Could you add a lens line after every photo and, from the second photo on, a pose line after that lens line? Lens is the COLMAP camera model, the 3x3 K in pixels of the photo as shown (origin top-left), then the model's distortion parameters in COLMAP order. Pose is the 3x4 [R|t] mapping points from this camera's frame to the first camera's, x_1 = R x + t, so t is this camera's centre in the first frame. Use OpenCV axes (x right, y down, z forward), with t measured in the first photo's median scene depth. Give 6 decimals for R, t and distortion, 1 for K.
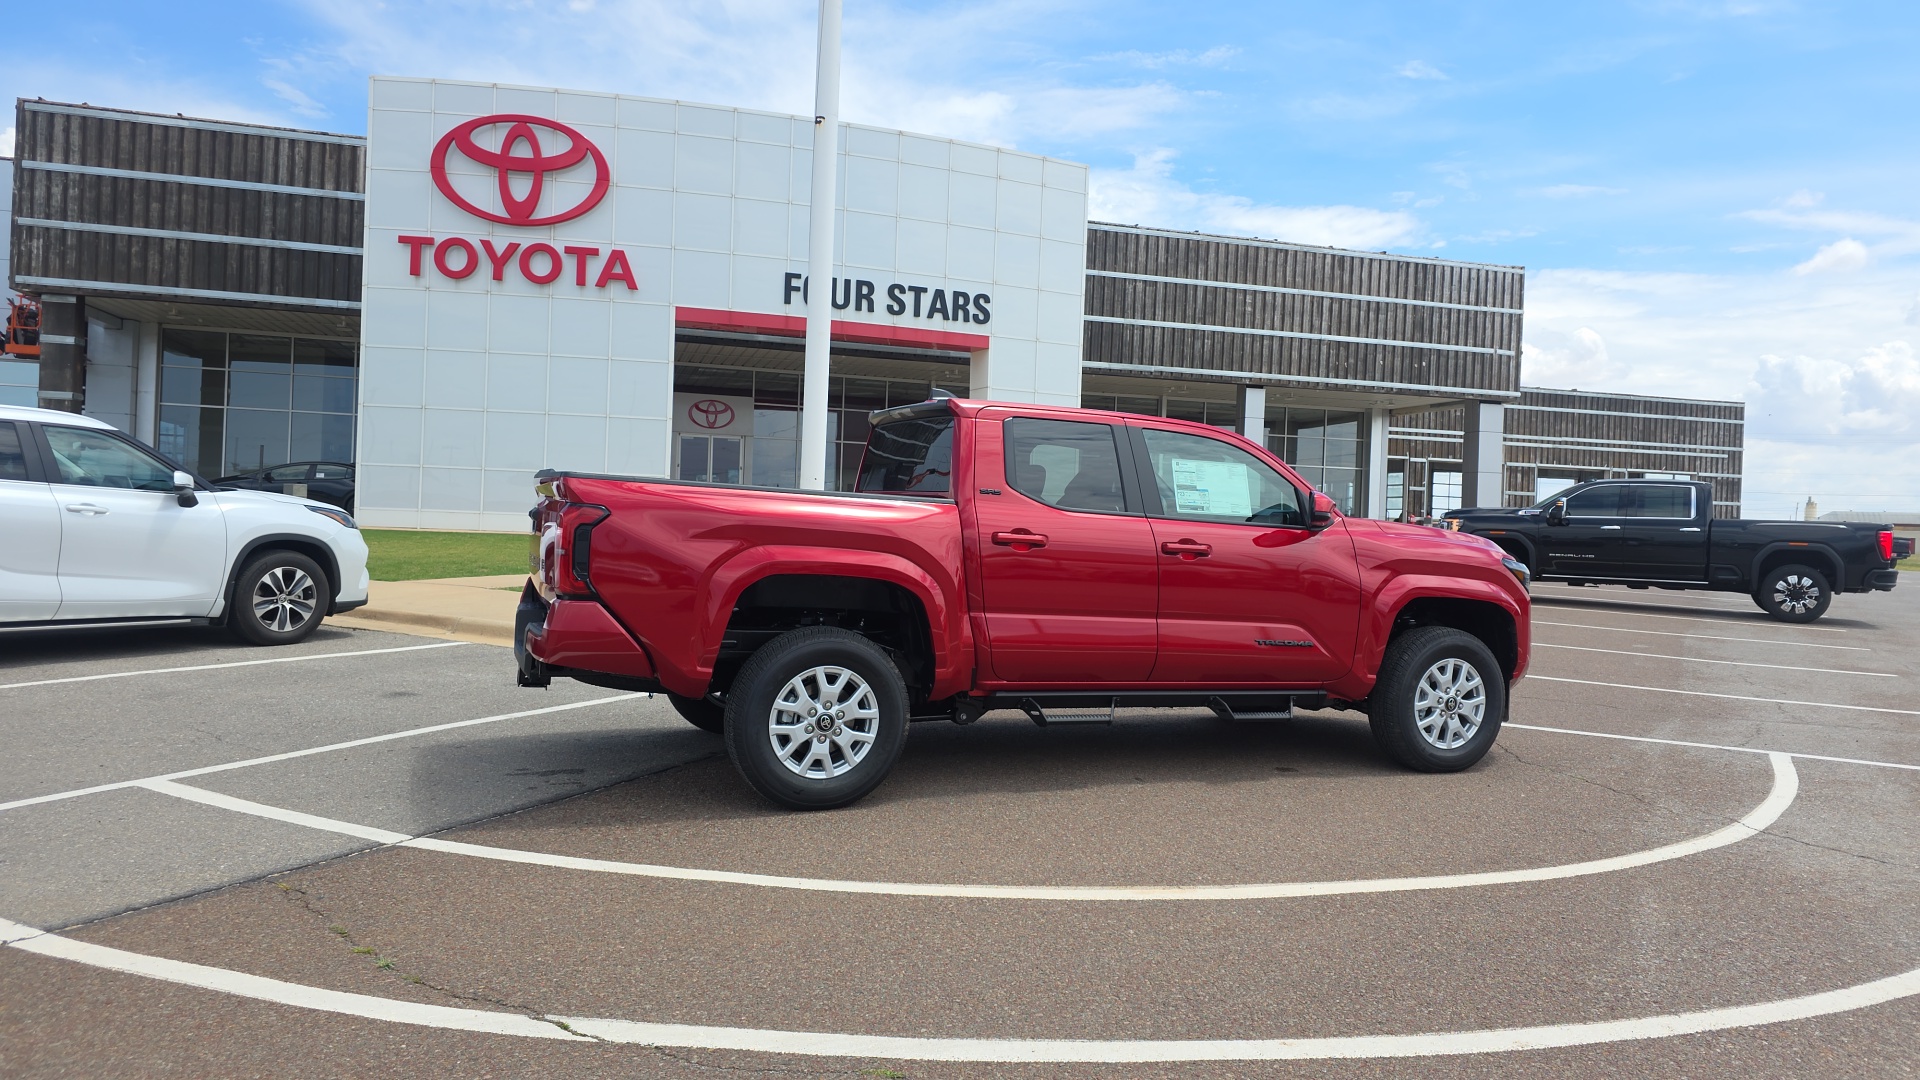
lens RADIAL K [[1244.4, 0, 988.4], [0, 1244.4, 542.1], [0, 0, 1]] dist [0.066614, -0.064118]
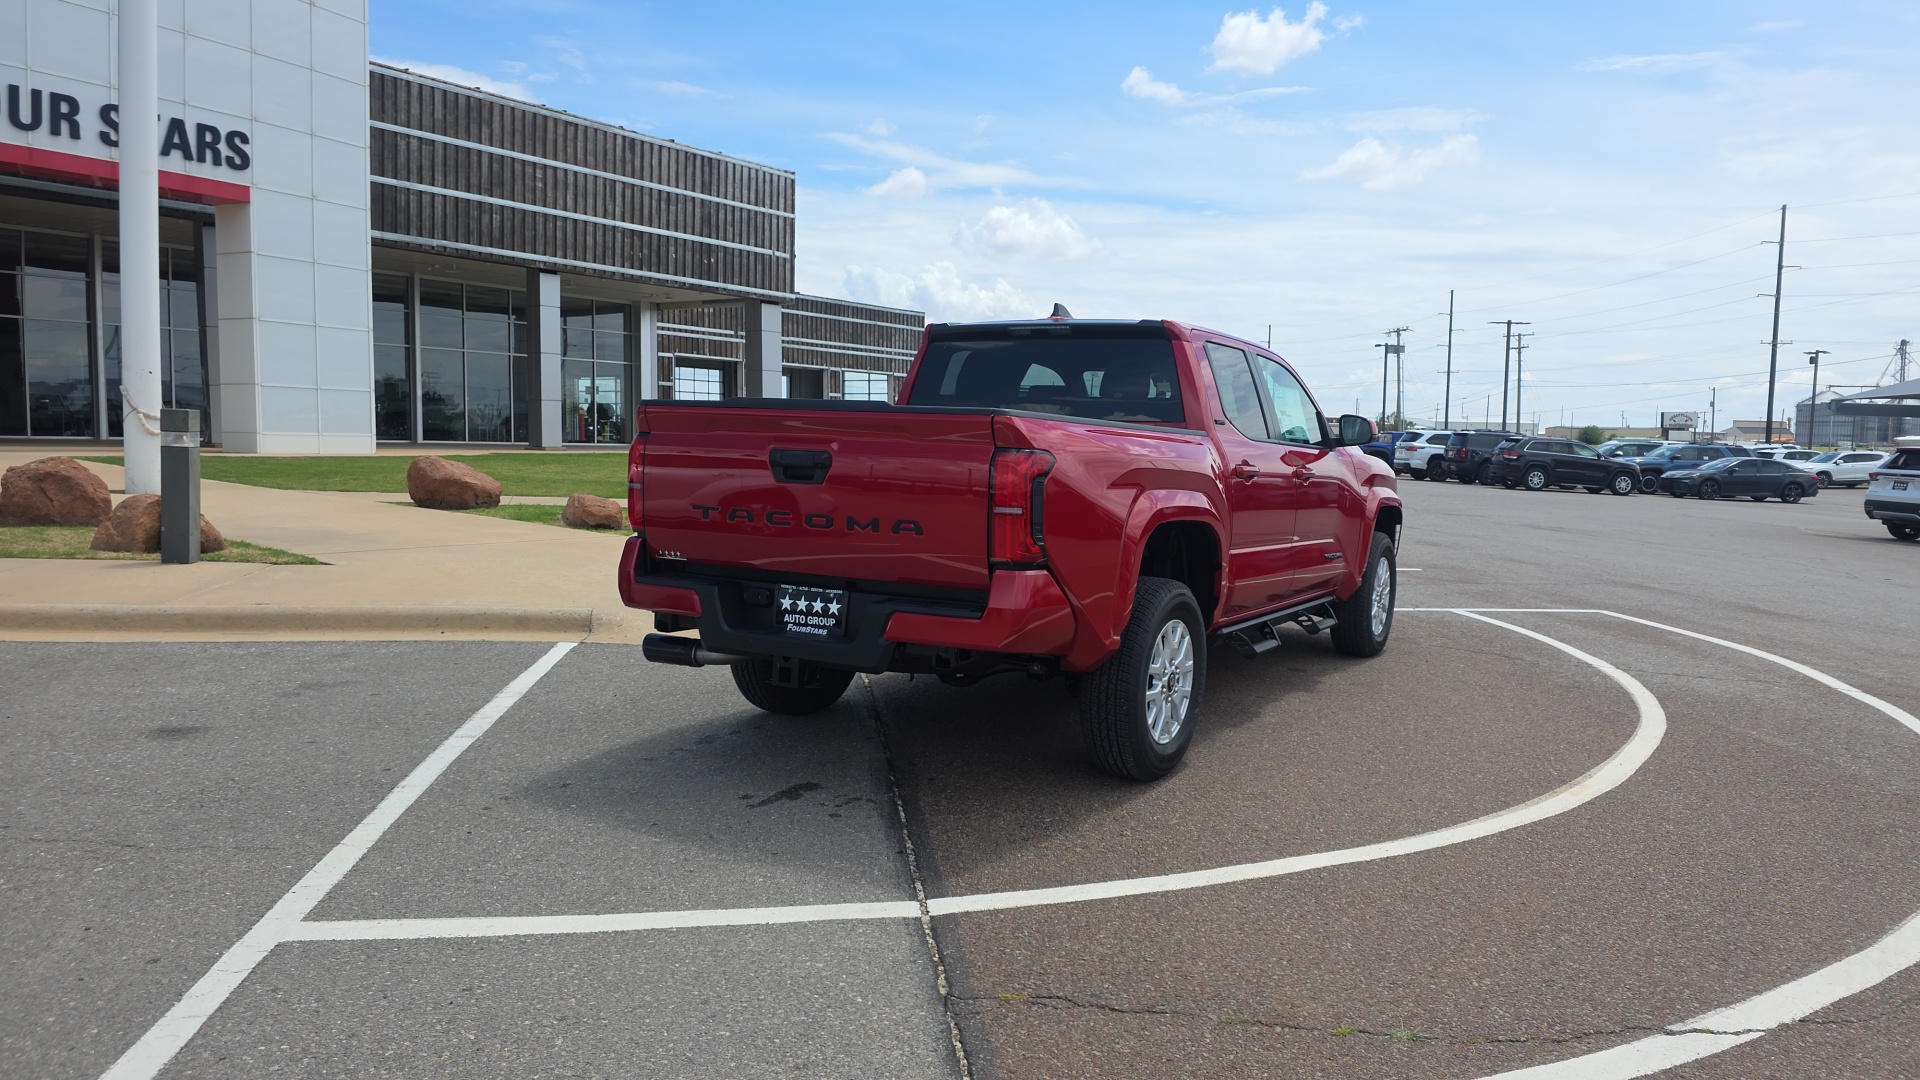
lens RADIAL K [[1265.8, 0, 1006.7], [0, 1265.8, 534.0], [0, 0, 1]] dist [0.064664, -0.071477]
pose [[0.796570, -0.061752, 0.601384, -0.125245], [0.015188, 0.996500, 0.082206, -0.006381], [-0.604356, -0.056348, 0.794719, 0.056283]]
